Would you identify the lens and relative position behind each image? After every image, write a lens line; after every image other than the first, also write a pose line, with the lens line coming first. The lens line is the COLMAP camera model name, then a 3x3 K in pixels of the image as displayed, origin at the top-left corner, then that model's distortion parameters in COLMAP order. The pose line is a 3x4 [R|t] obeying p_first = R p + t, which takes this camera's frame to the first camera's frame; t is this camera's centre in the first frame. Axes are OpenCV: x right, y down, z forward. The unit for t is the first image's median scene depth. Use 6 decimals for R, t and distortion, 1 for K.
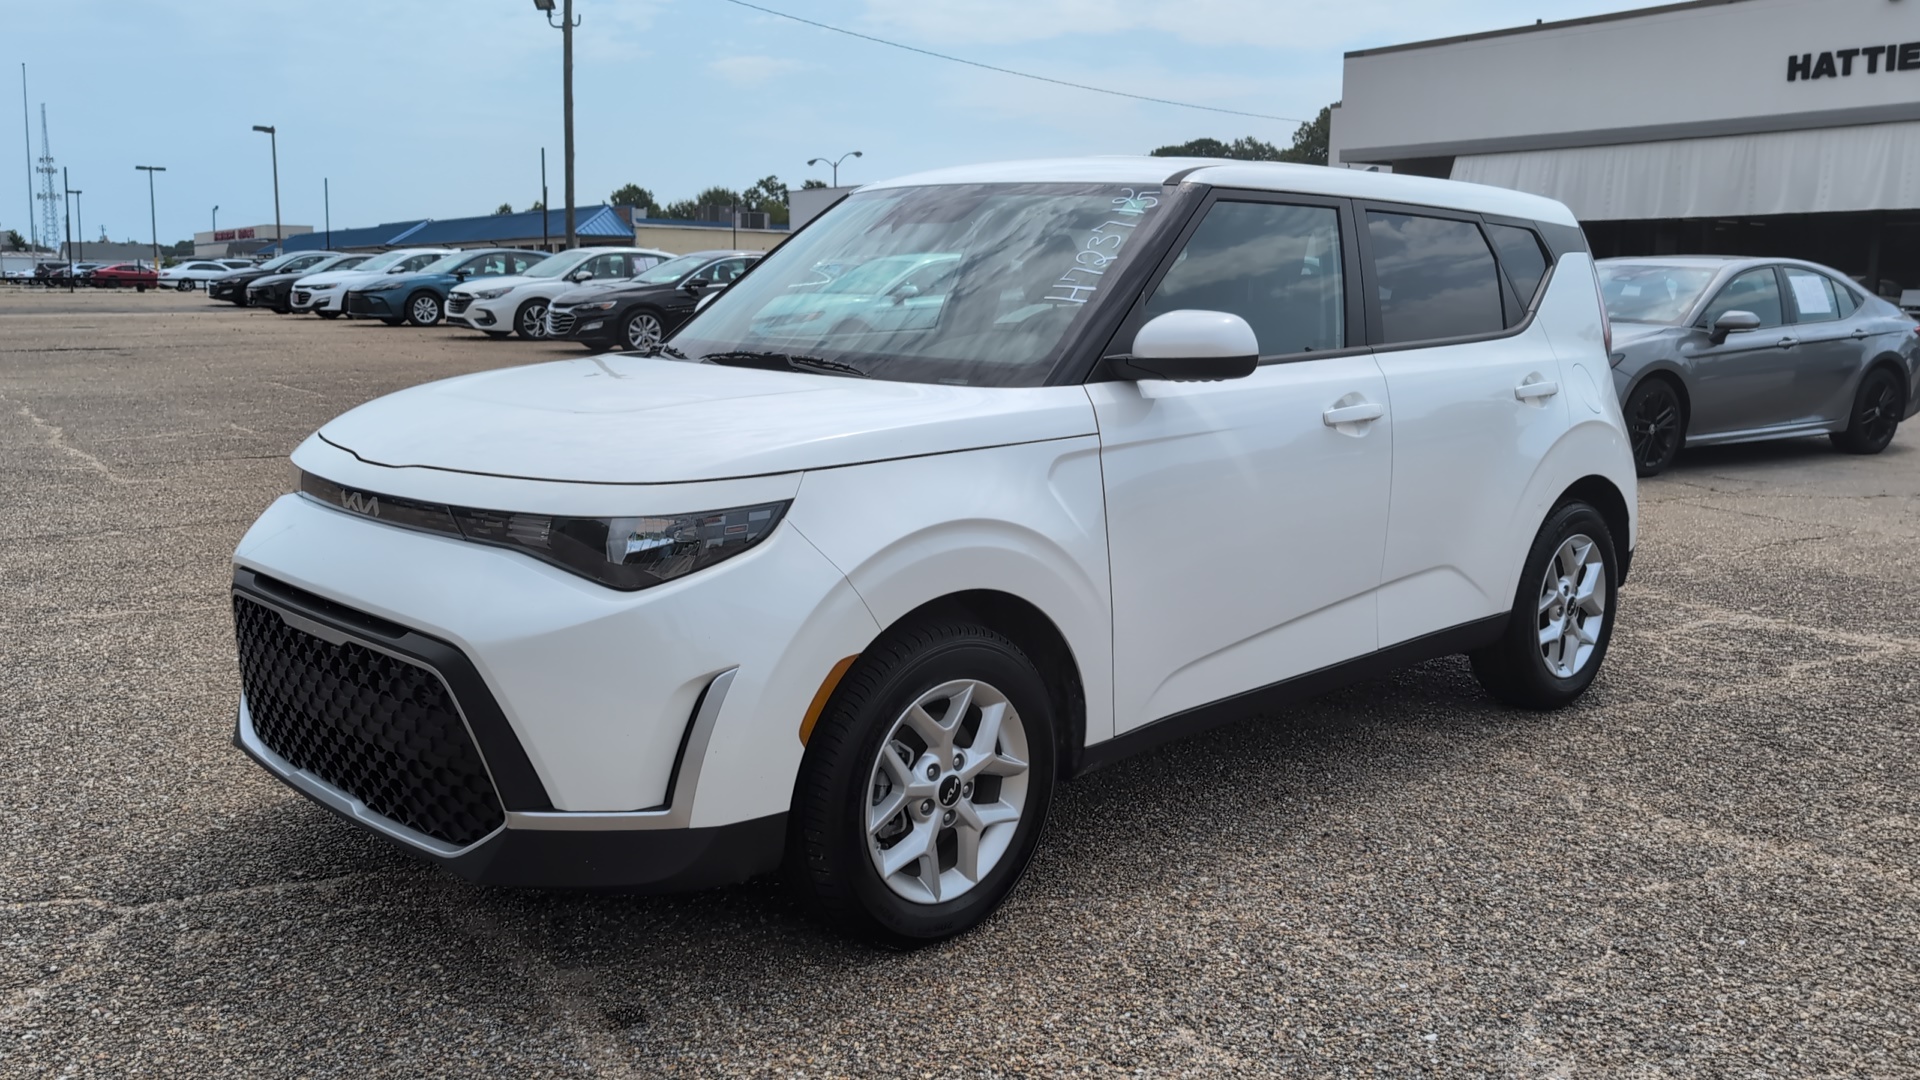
lens RADIAL K [[1604.9, 0, 960.0], [0, 1604.9, 540.0], [0, 0, 1]] dist [0.029931, -0.140753]
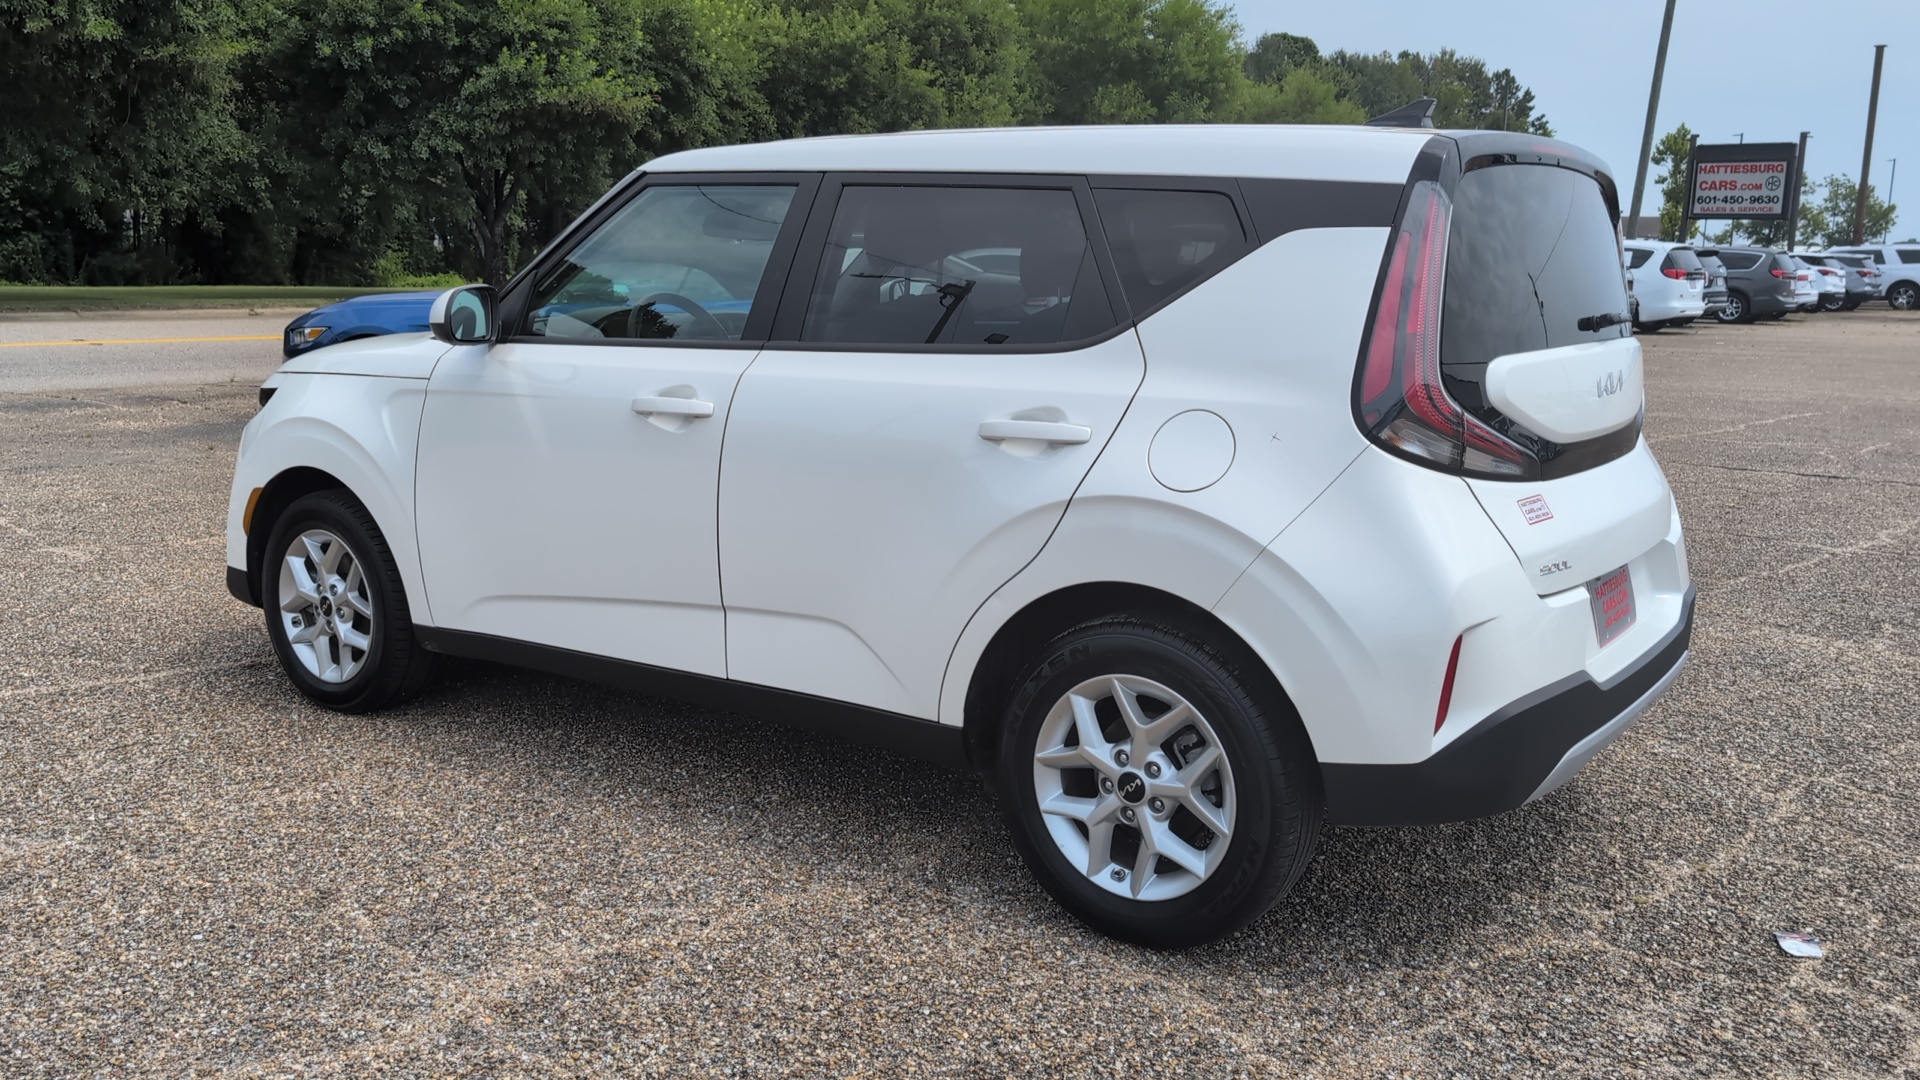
lens RADIAL K [[1624.1, 0, 967.6], [0, 1624.1, 509.0], [0, 0, 1]] dist [0.037589, -0.060345]
pose [[0.177714, 0.140907, -0.973942, 0.969927], [-0.174403, 0.978539, 0.109749, -0.123809], [0.968505, 0.150354, 0.198475, 0.792087]]
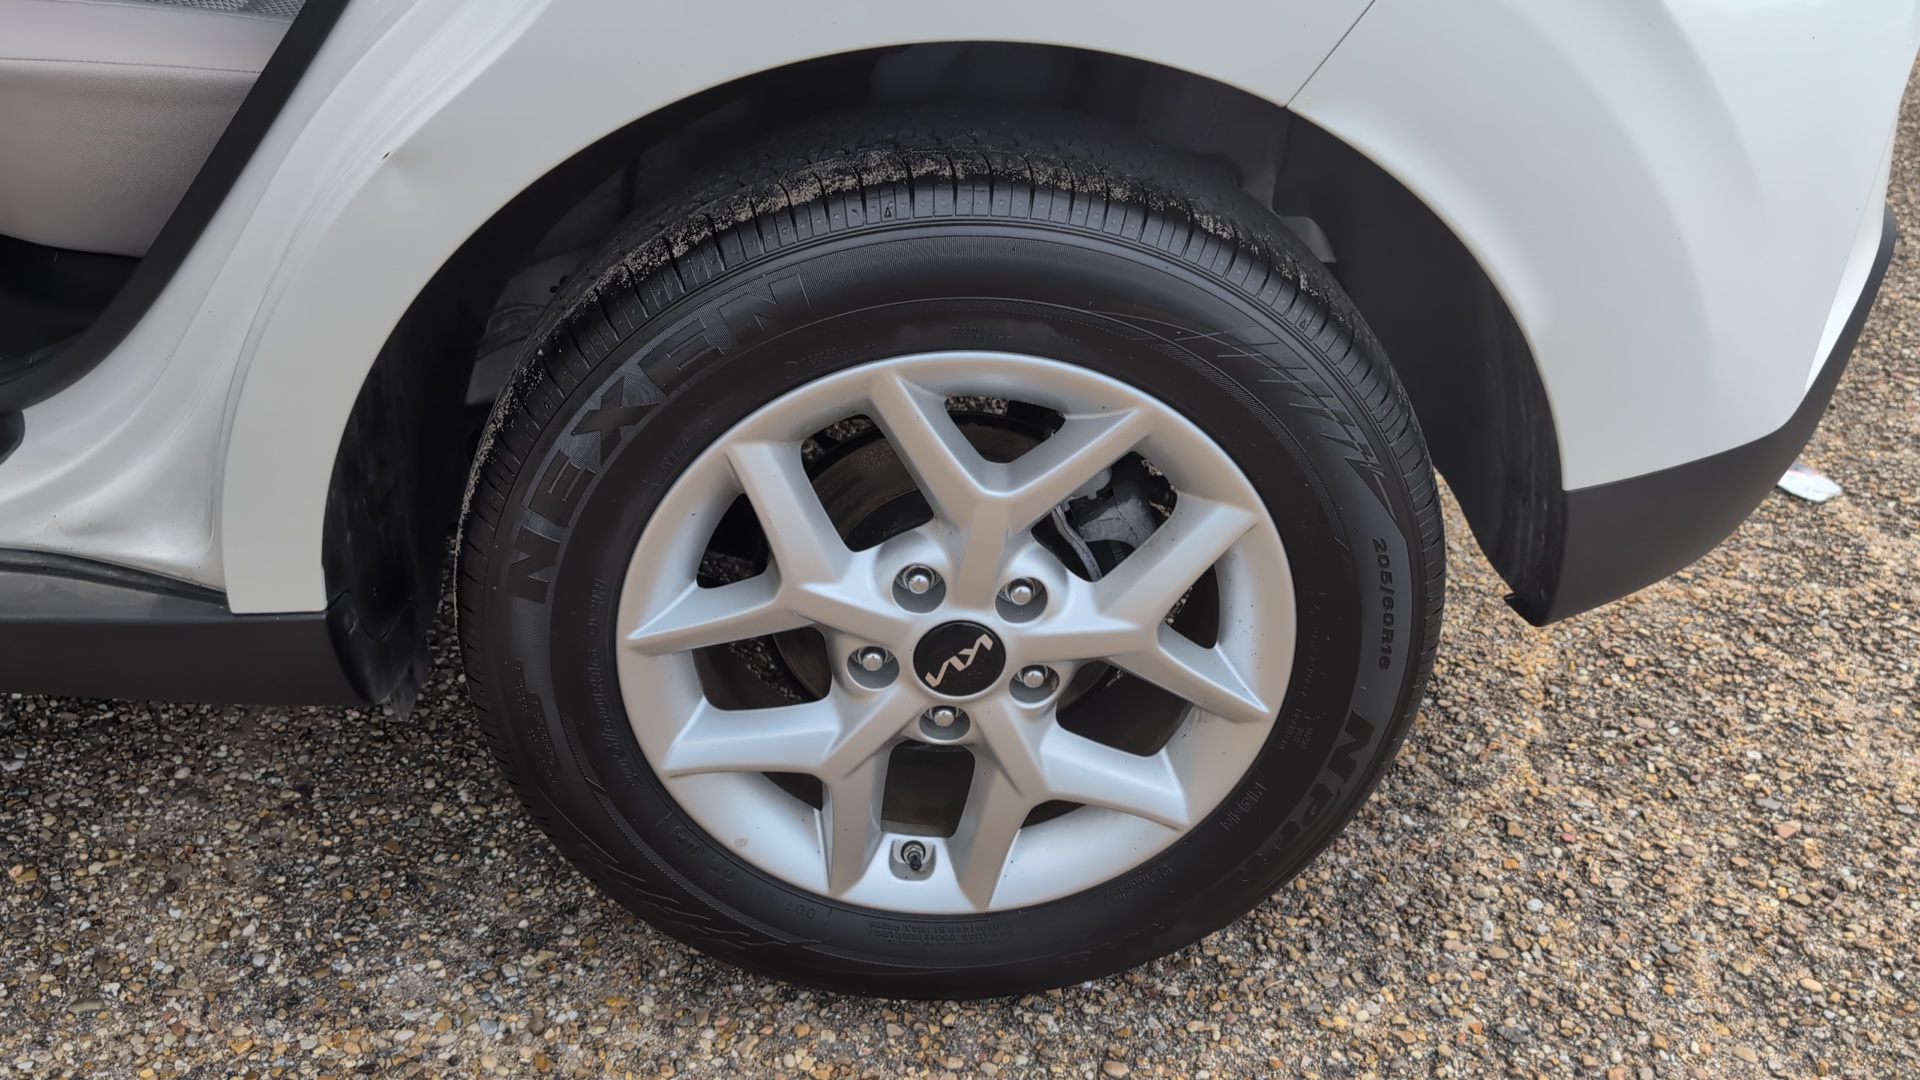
lens RADIAL K [[1624.1, 0, 967.6], [0, 1624.1, 509.0], [0, 0, 1]] dist [0.037589, -0.060345]
pose [[0.746224, 0.336131, -0.574601, 0.496936], [-0.121310, 0.917369, 0.379101, -0.060334], [0.654549, -0.213189, 0.725339, 0.842698]]
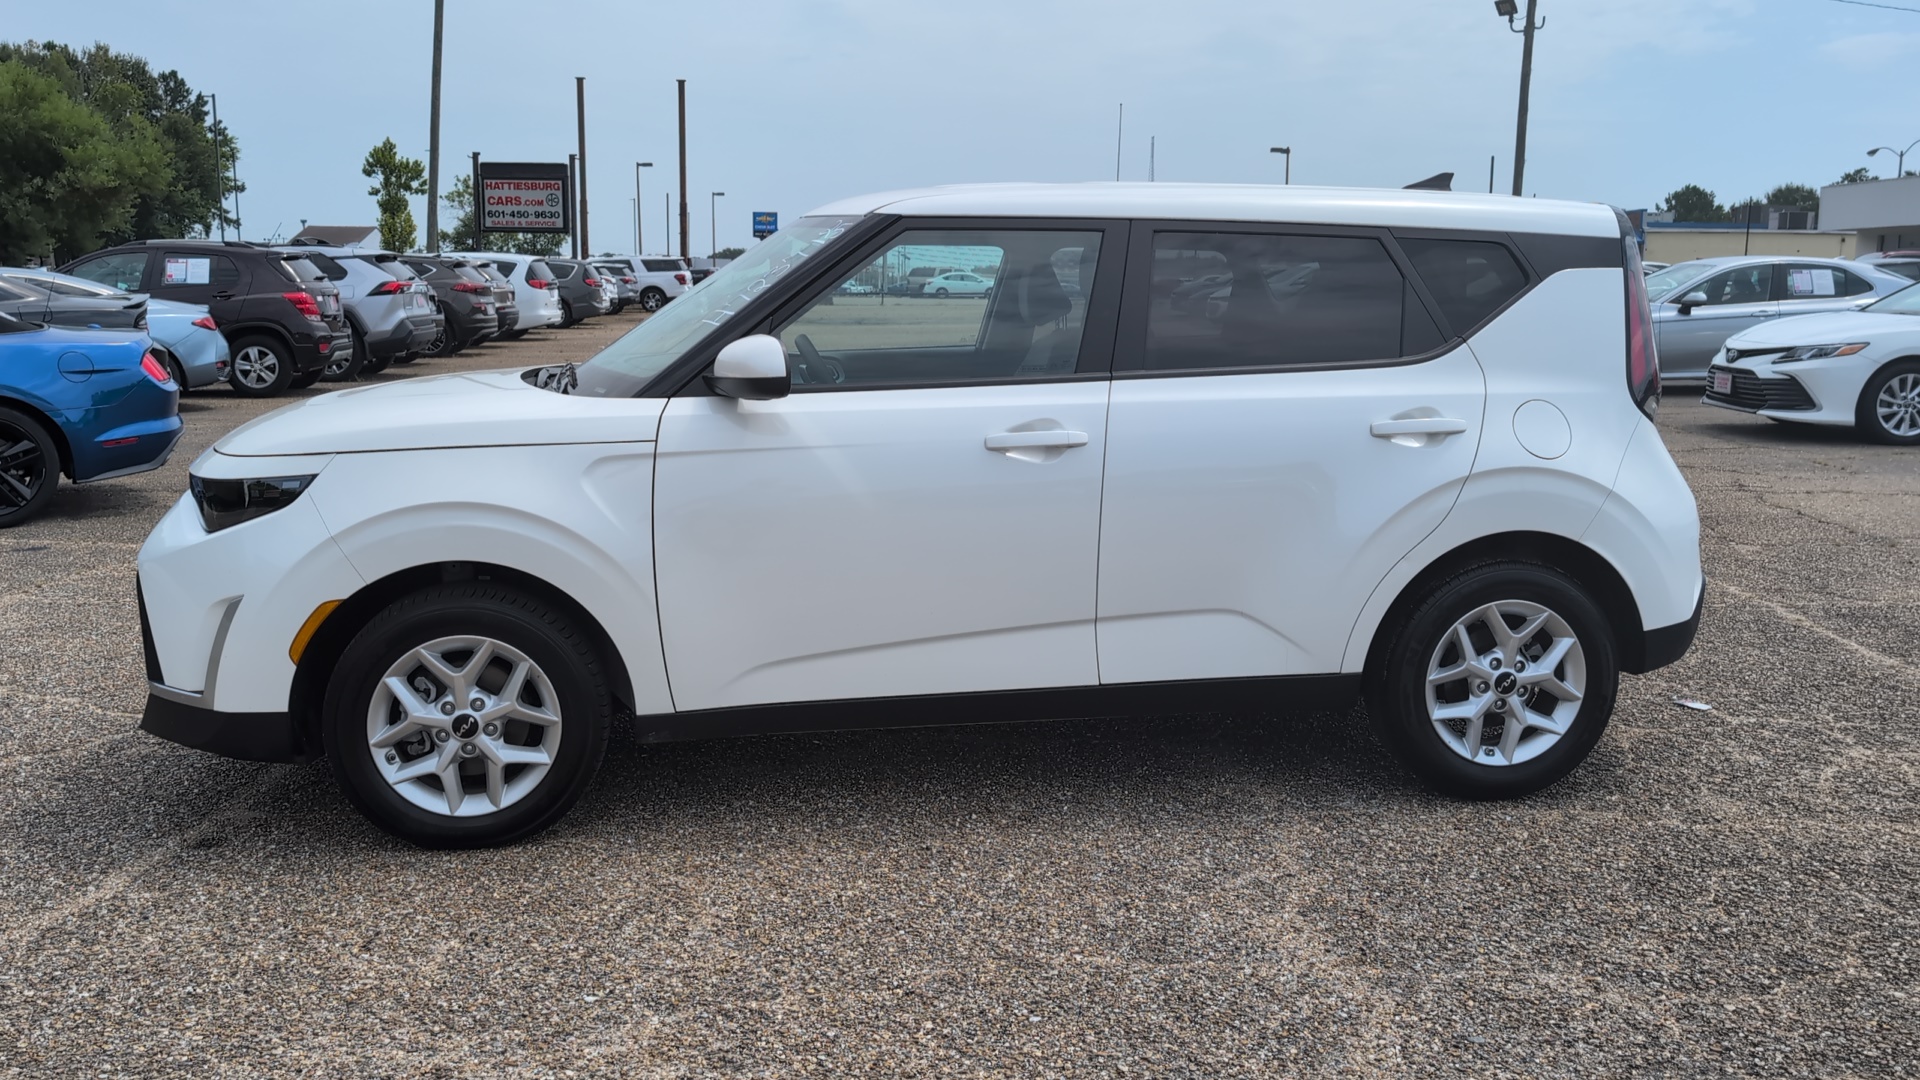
lens RADIAL K [[1624.1, 0, 967.6], [0, 1624.1, 509.0], [0, 0, 1]] dist [0.037589, -0.060345]
pose [[0.812300, 0.070030, -0.579021, 0.637575], [-0.085403, 0.996346, 0.000693, -0.026548], [0.576954, 0.048888, 0.815313, 0.128353]]
